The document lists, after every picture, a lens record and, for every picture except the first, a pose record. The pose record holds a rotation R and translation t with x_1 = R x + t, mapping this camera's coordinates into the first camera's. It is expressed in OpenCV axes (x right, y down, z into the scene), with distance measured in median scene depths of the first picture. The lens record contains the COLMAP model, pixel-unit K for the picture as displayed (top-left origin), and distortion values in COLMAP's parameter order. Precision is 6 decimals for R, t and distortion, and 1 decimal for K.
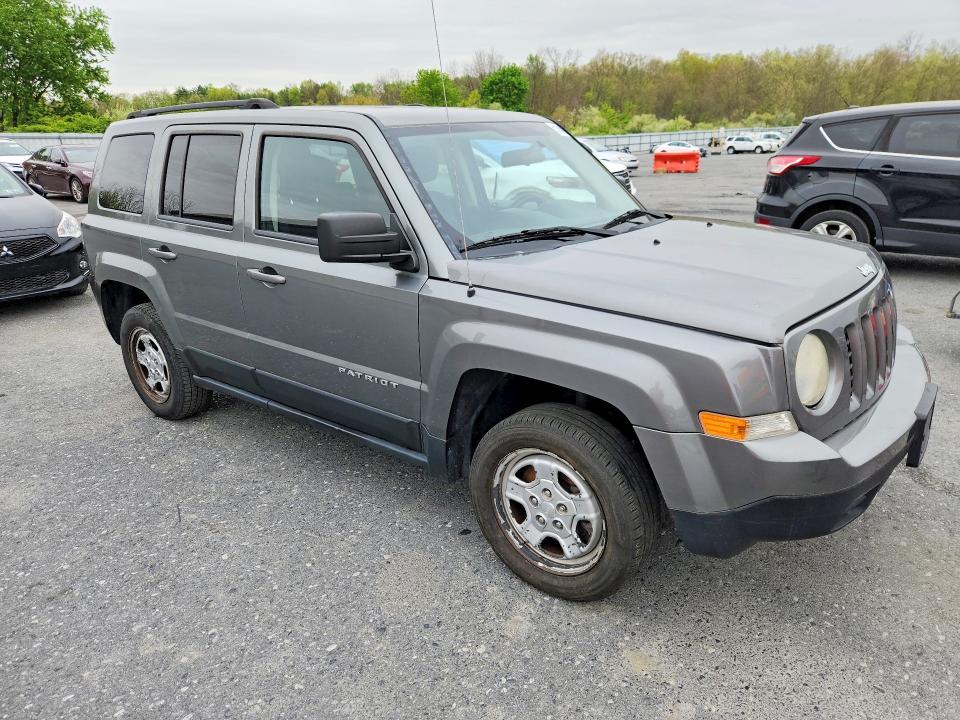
lens RADIAL K [[681.1, 0, 456.5], [0, 681.1, 363.7], [0, 0, 1]] dist [0.048753, -0.041564]
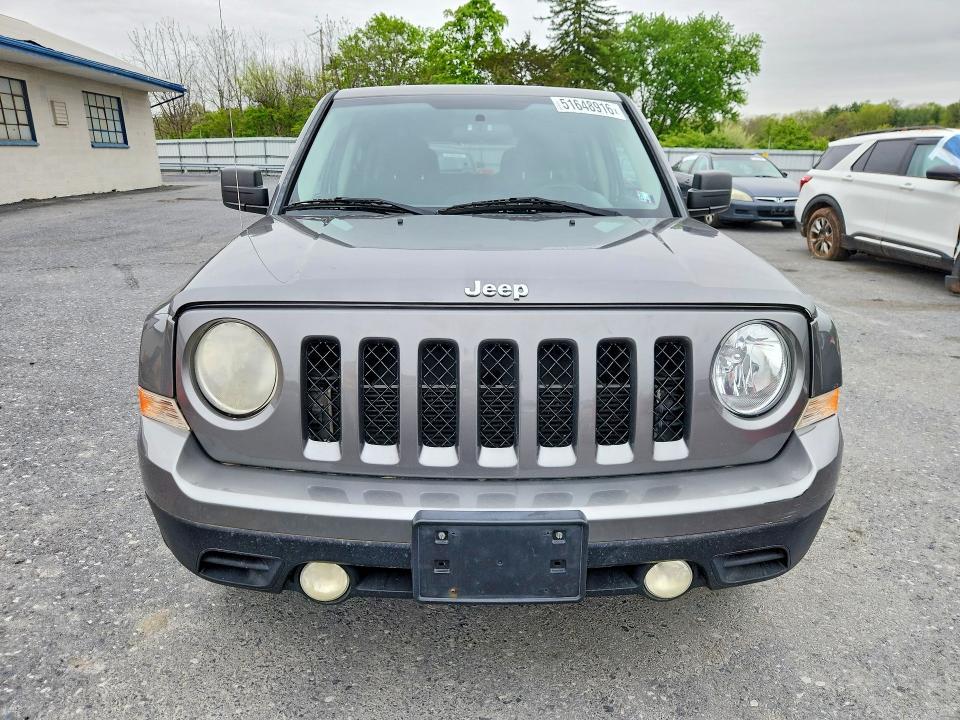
lens RADIAL K [[679.9, 0, 501.1], [0, 679.9, 356.2], [0, 0, 1]] dist [0.053176, -0.047056]
pose [[0.612228, 0.239810, -0.753437, 0.161851], [-0.272110, 0.958593, 0.083997, -0.019227], [0.742383, 0.153592, 0.652133, 0.089354]]
